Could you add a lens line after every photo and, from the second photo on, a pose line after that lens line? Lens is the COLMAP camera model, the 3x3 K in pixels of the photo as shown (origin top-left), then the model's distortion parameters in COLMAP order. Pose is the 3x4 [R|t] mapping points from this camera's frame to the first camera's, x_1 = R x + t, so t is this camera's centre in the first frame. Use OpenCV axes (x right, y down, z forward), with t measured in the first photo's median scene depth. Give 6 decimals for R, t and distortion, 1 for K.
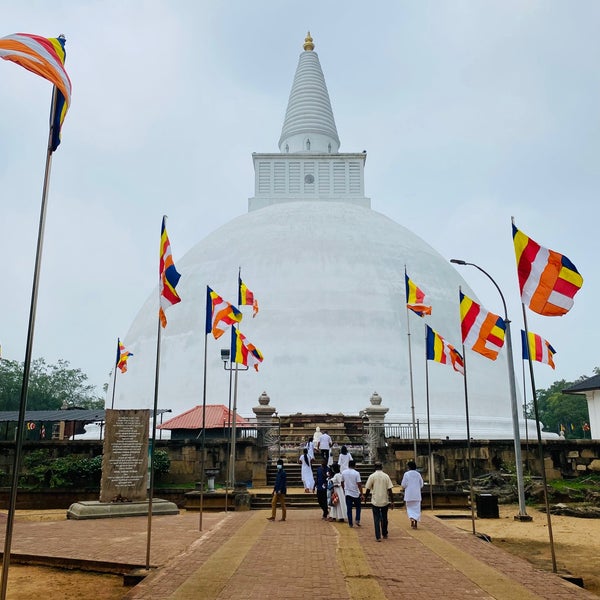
lens RADIAL K [[597.3, 0, 299.9], [0, 597.3, 308.0], [0, 0, 1]] dist [0.009124, 0.004165]
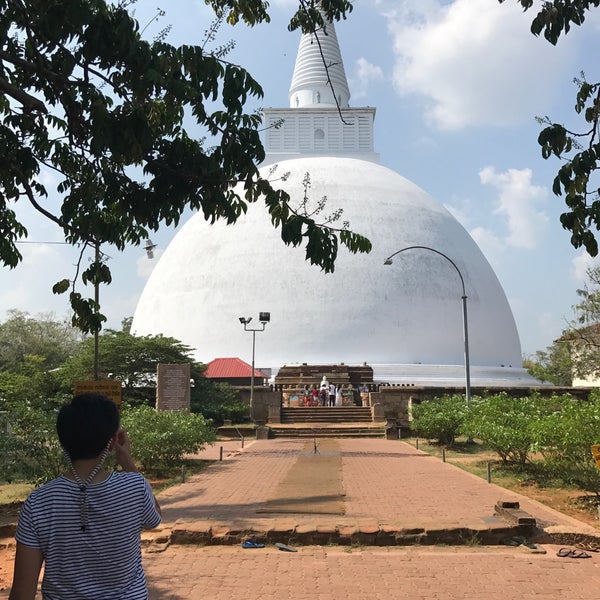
lens RADIAL K [[690.9, 0, 300.0], [0, 690.9, 300.0], [0, 0, 1]] dist [-0.137330, -0.005337]
pose [[0.999776, -0.002019, -0.021054, 0.007412], [0.003898, 0.995972, 0.089582, -0.040000], [0.020788, -0.089644, 0.995757, -0.185820]]
